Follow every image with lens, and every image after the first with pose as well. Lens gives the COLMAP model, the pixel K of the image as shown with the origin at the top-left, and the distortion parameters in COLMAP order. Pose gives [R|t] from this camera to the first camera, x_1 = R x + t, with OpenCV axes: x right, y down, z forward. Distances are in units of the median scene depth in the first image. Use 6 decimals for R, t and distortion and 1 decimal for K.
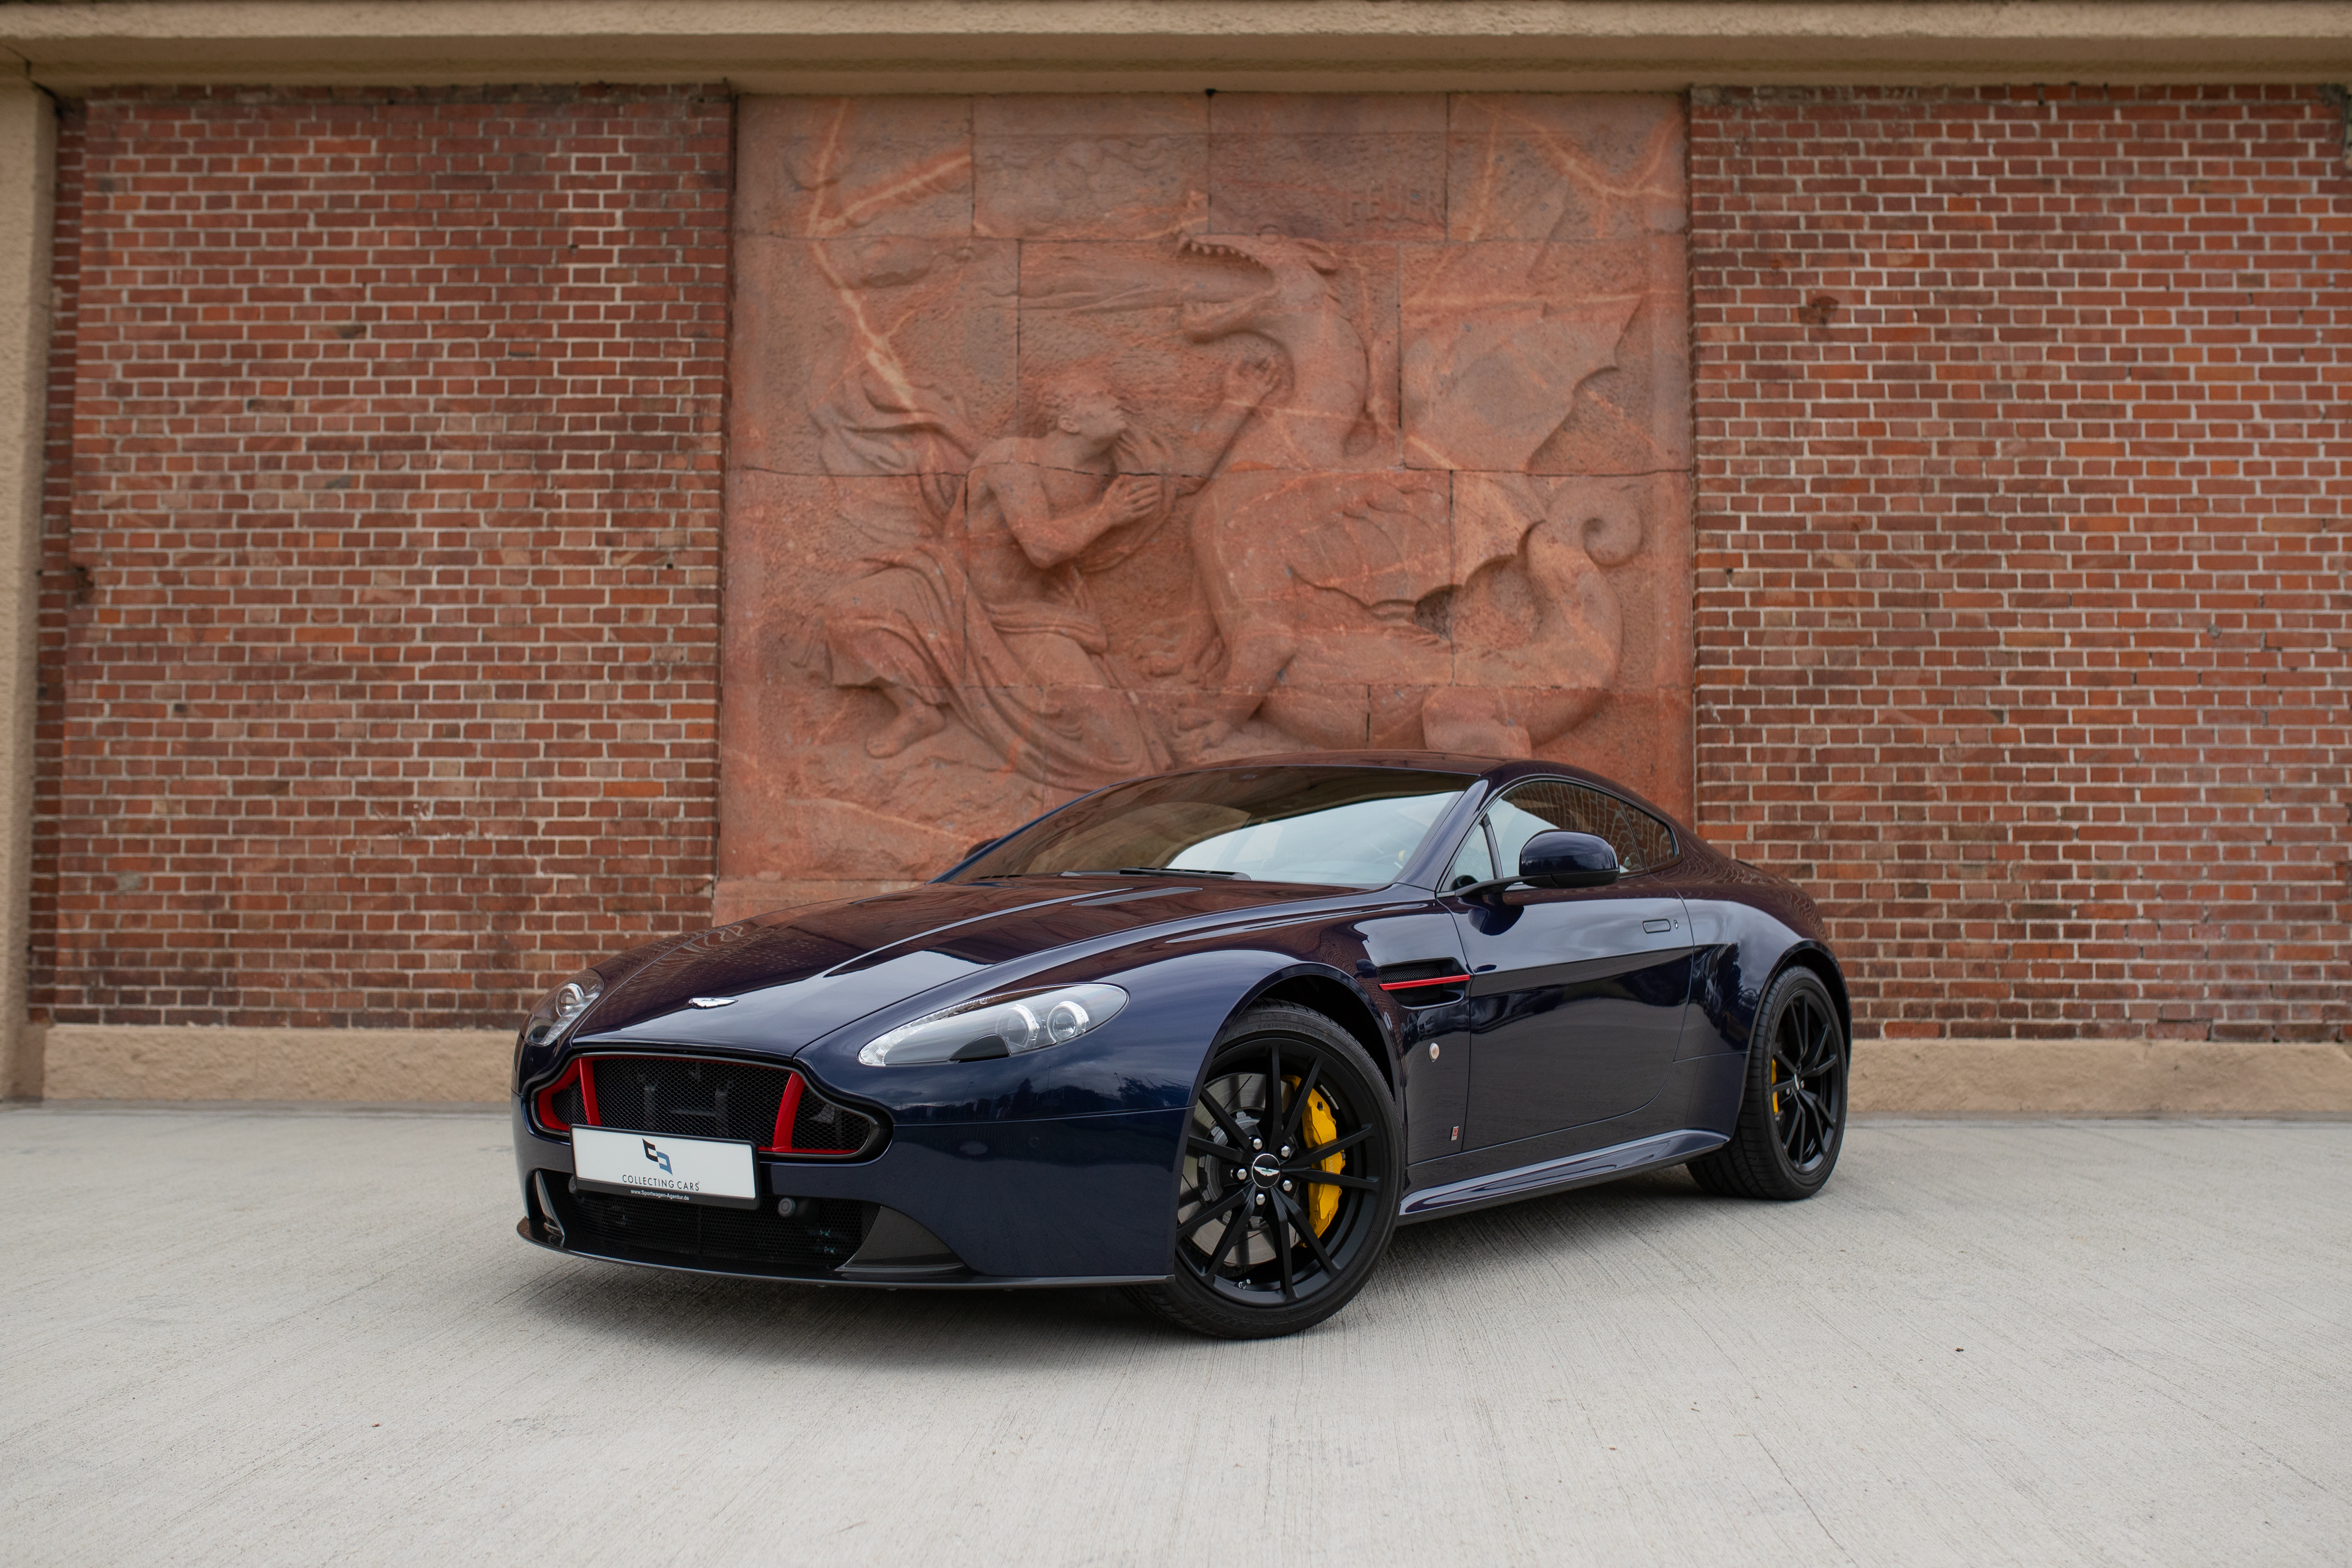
lens RADIAL K [[2484.4, 0, 1178.8], [0, 2484.4, 756.4], [0, 0, 1]] dist [-0.034606, 0.000000]
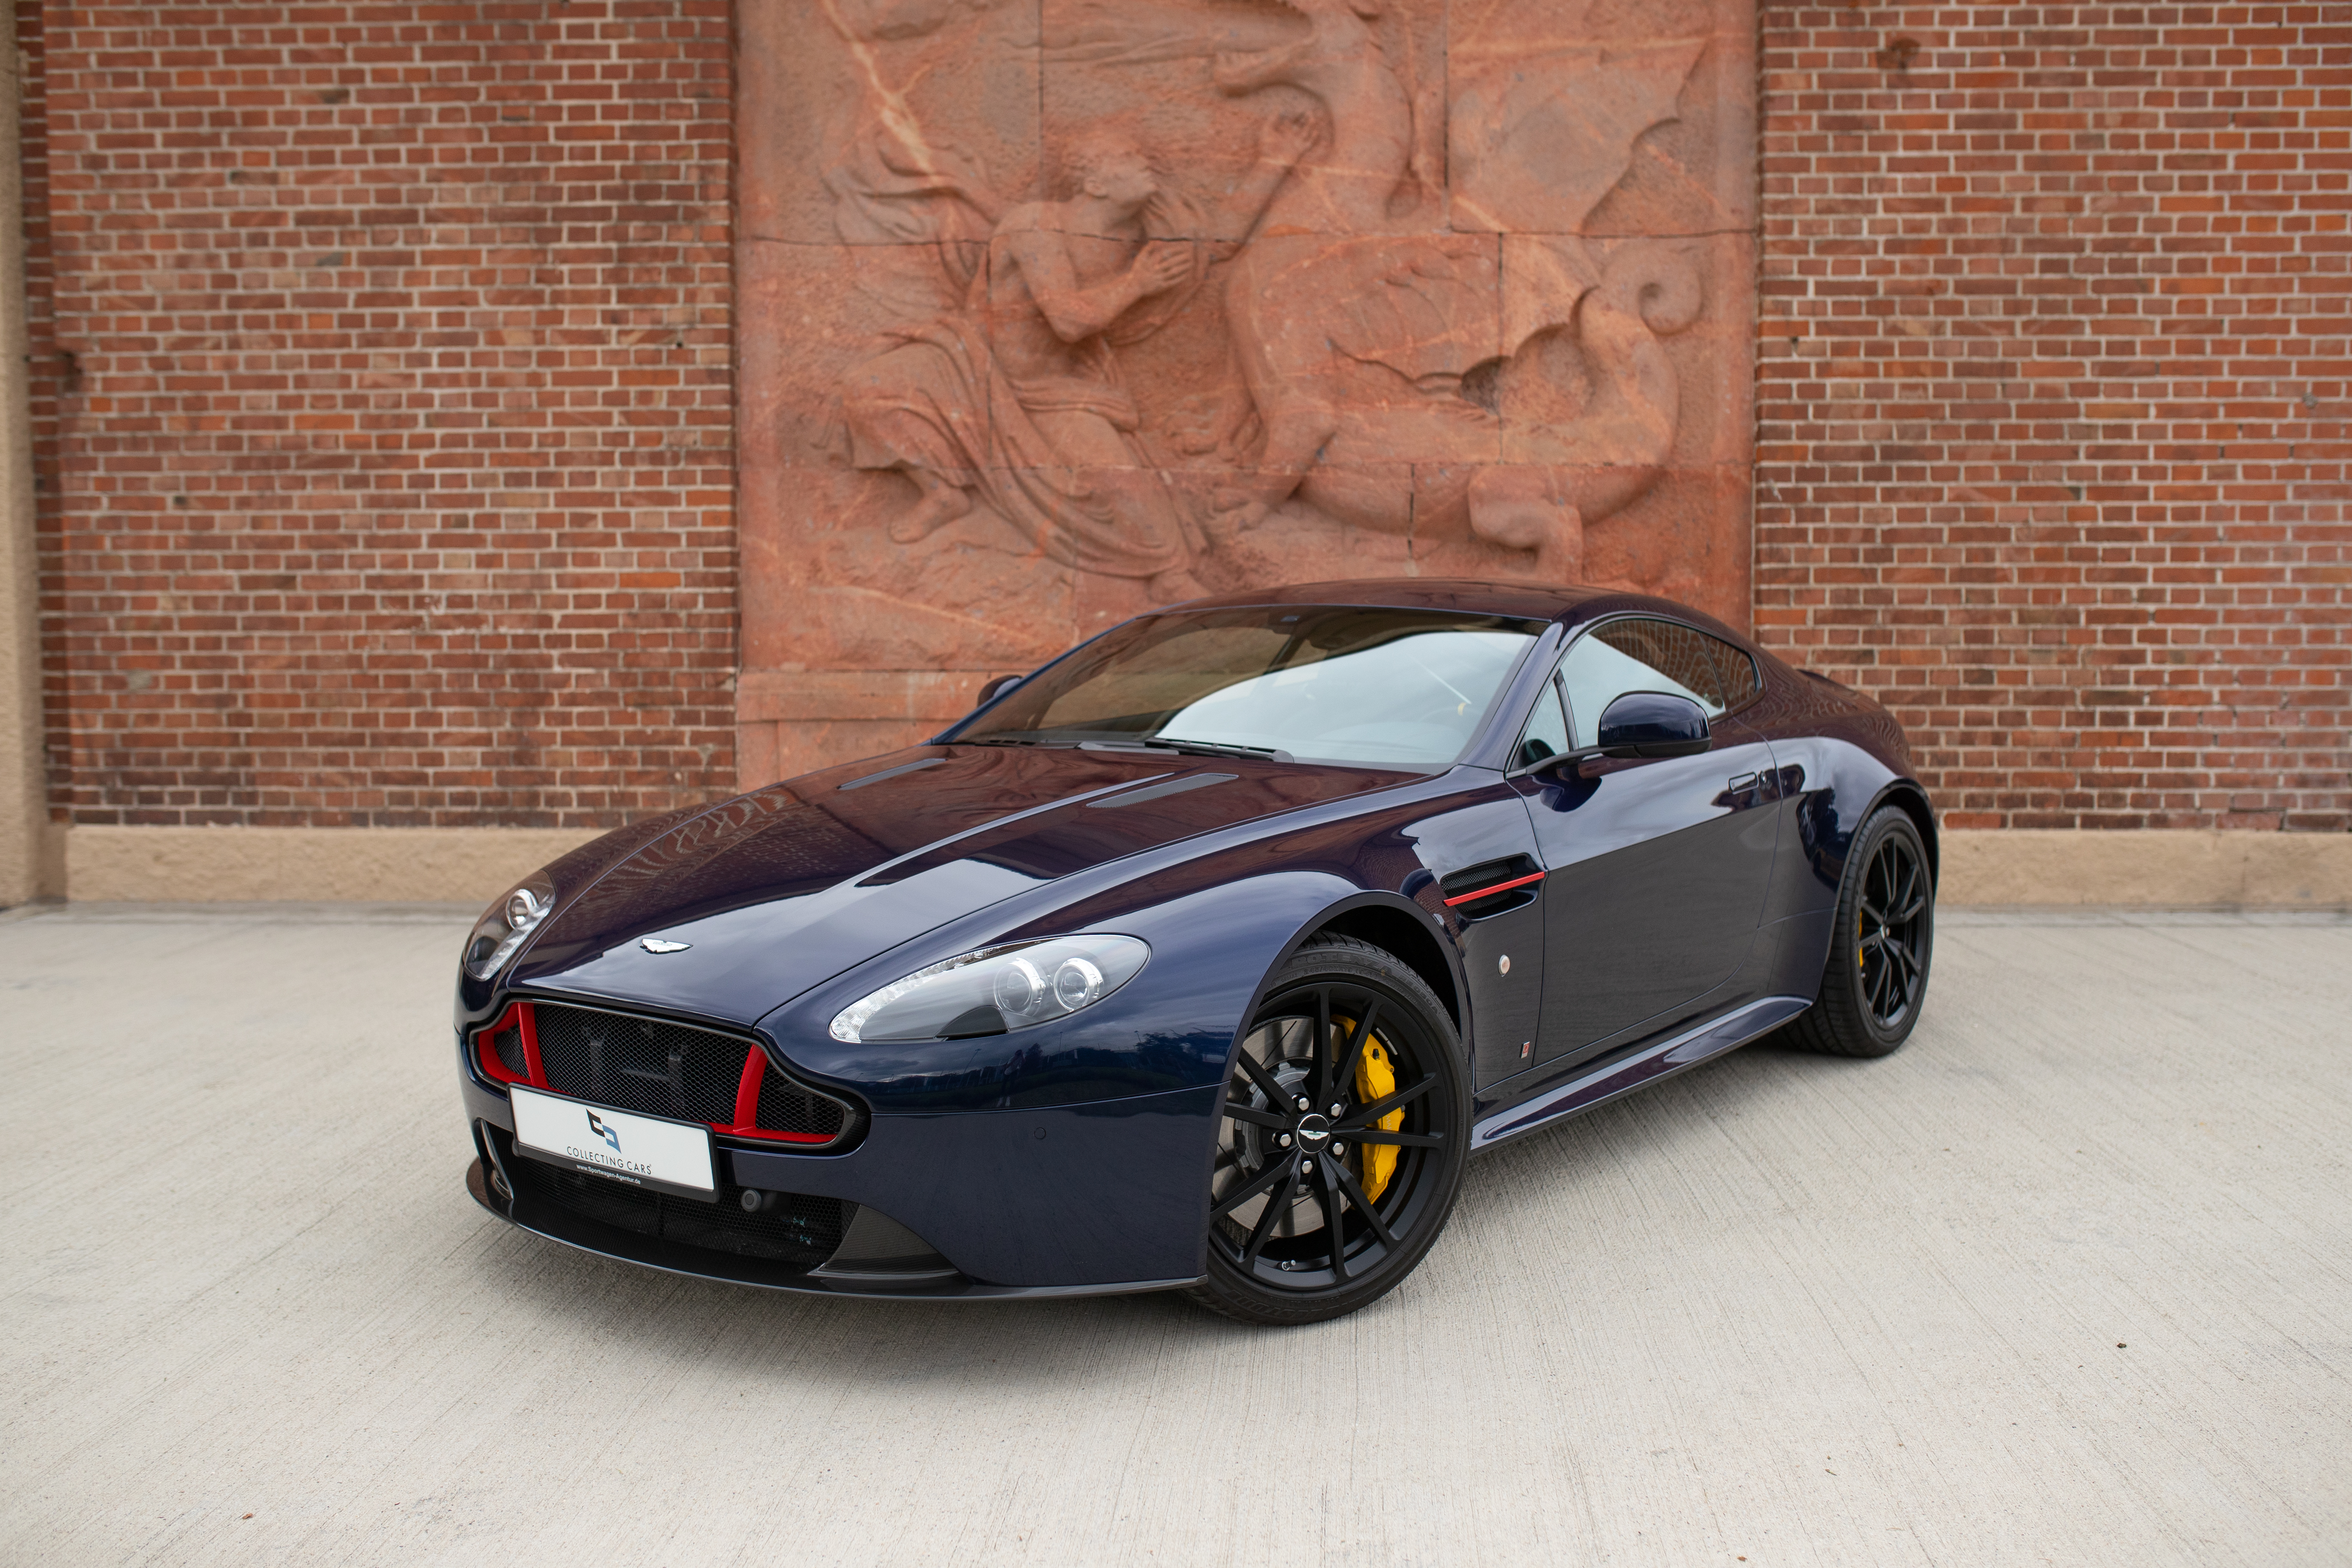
lens RADIAL K [[2271.5, 0, 1175.9], [0, 2271.5, 775.5], [0, 0, 1]] dist [-0.024327, 0.000000]
pose [[0.999792, -0.006307, -0.019415, 0.001773], [0.008950, 0.990219, 0.139234, -0.032628], [0.018347, -0.139379, 0.990069, 0.116979]]
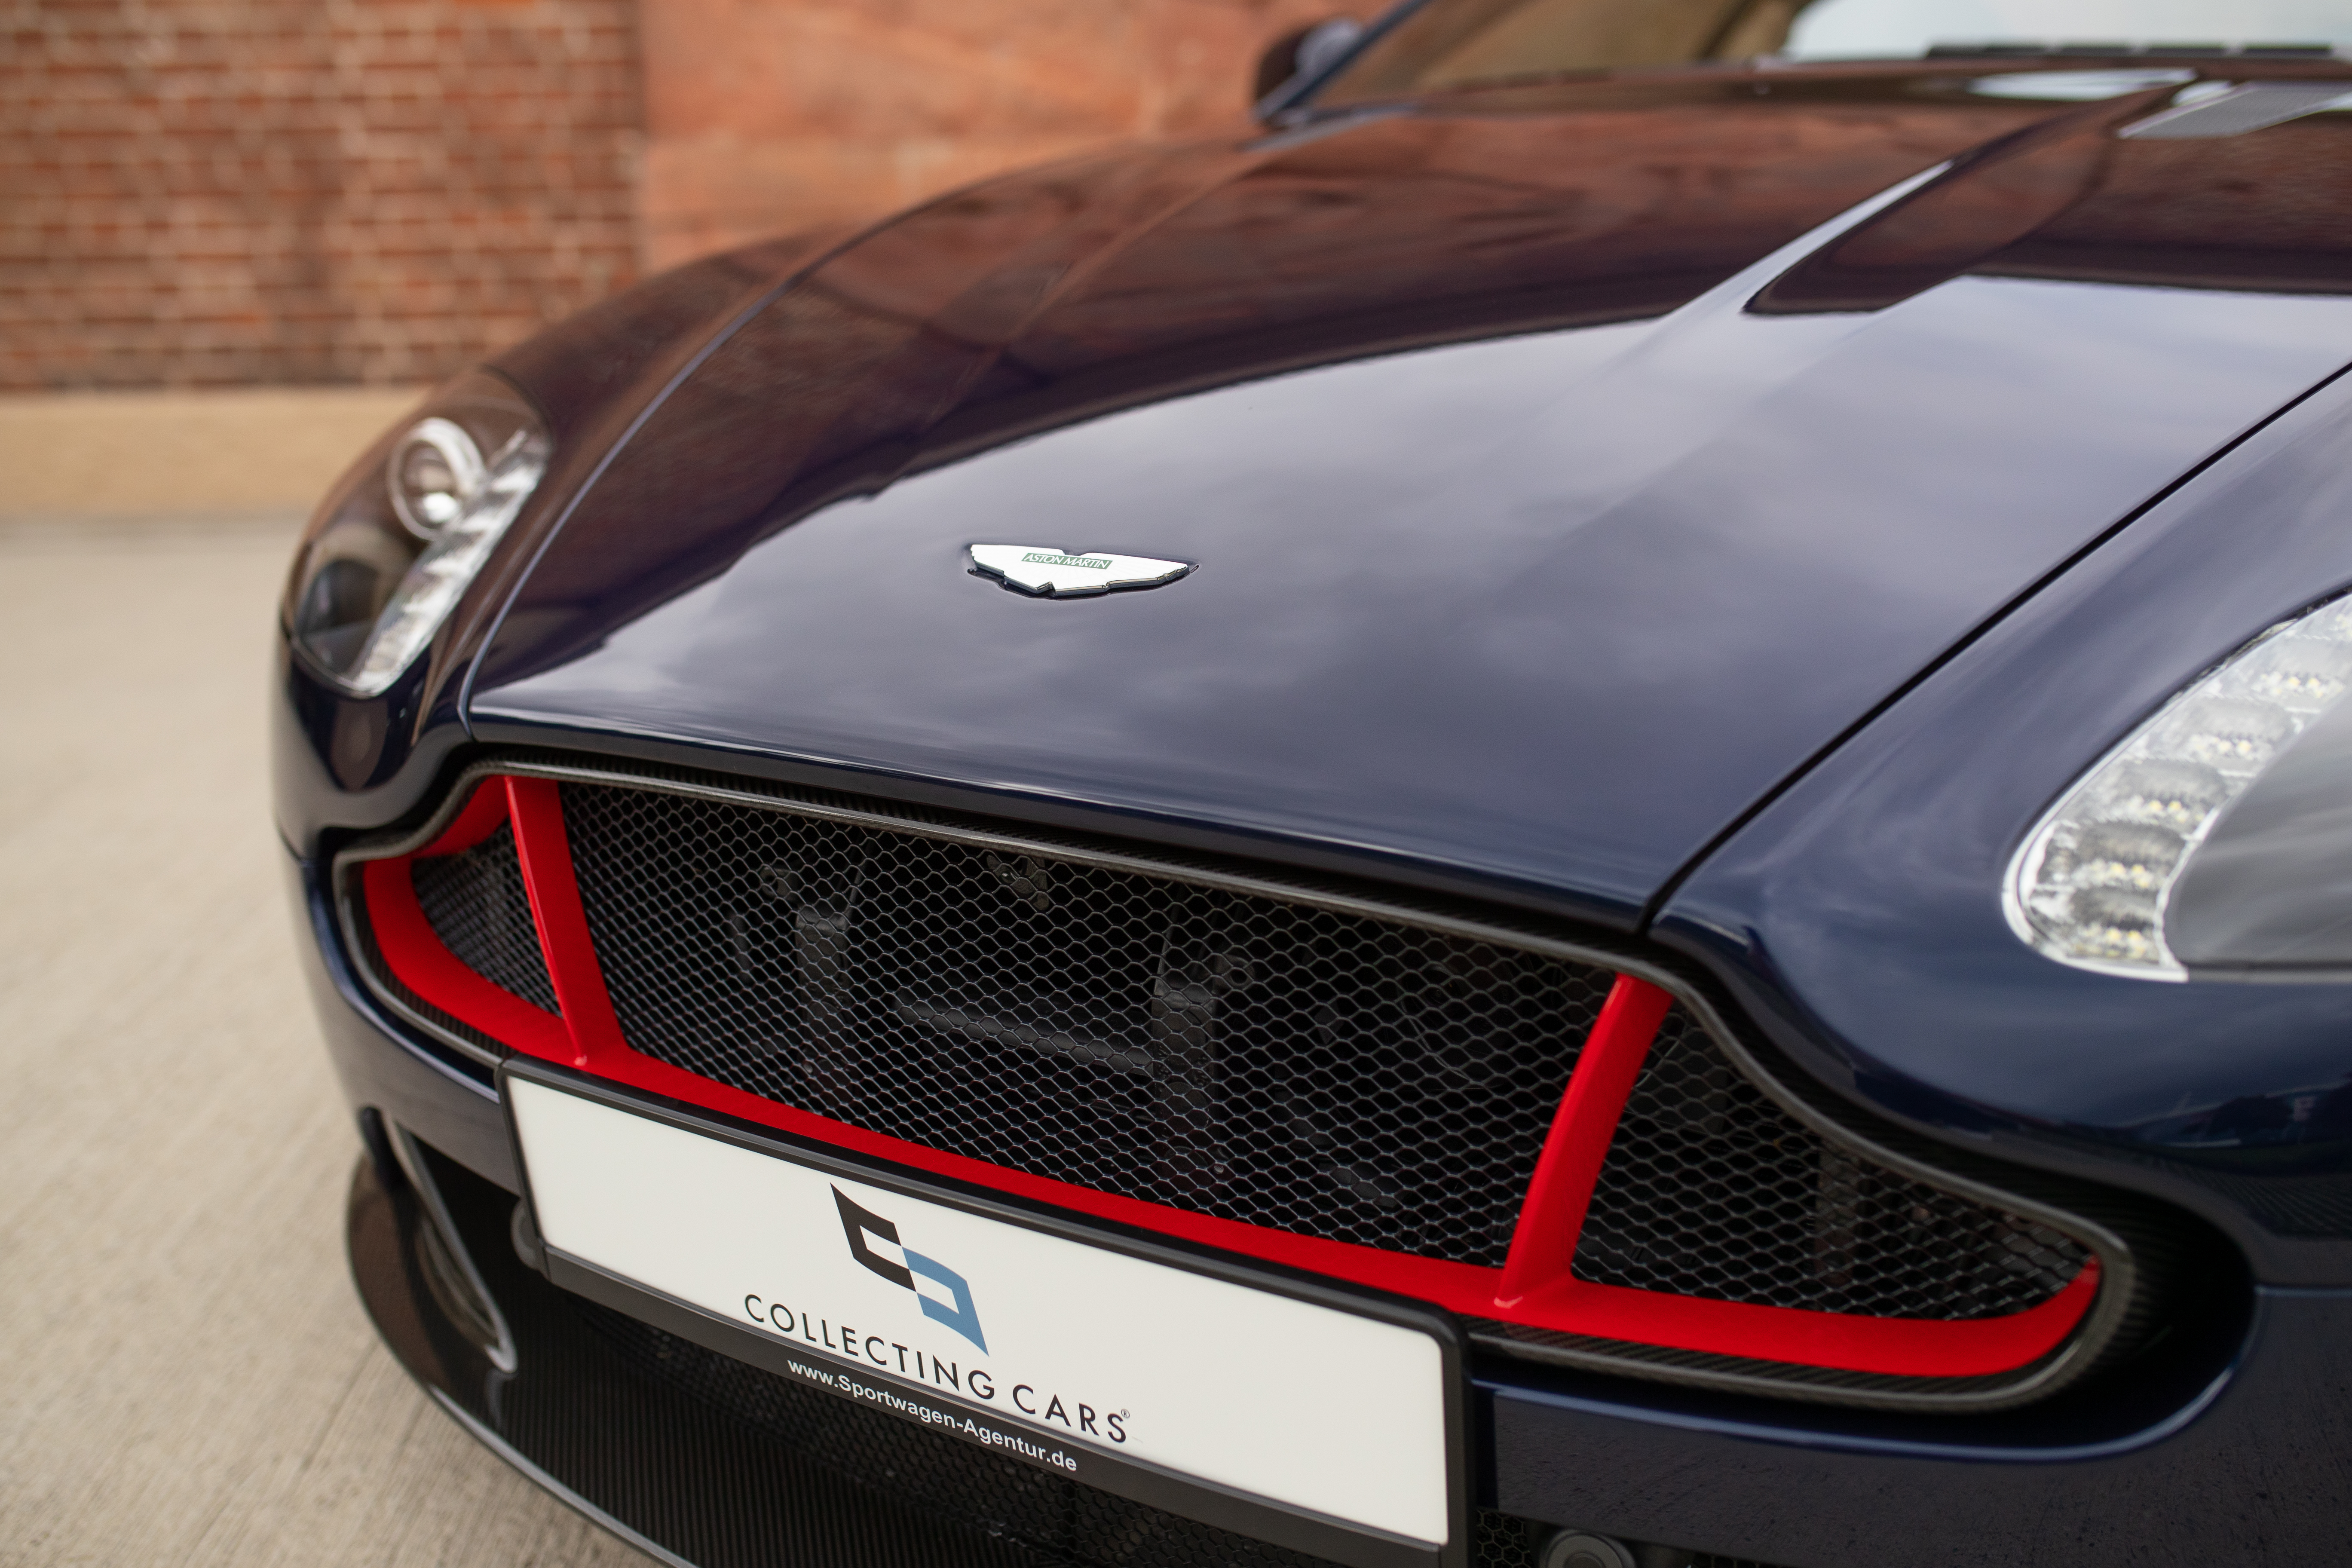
lens RADIAL K [[2271.5, 0, 1178.2], [0, 2271.5, 792.3], [0, 0, 1]] dist [-0.024327, 0.000000]
pose [[0.996995, -0.033799, 0.069701, -0.095342], [0.010229, 0.949355, 0.314038, 0.025770], [-0.076785, -0.312382, 0.946848, 0.389999]]
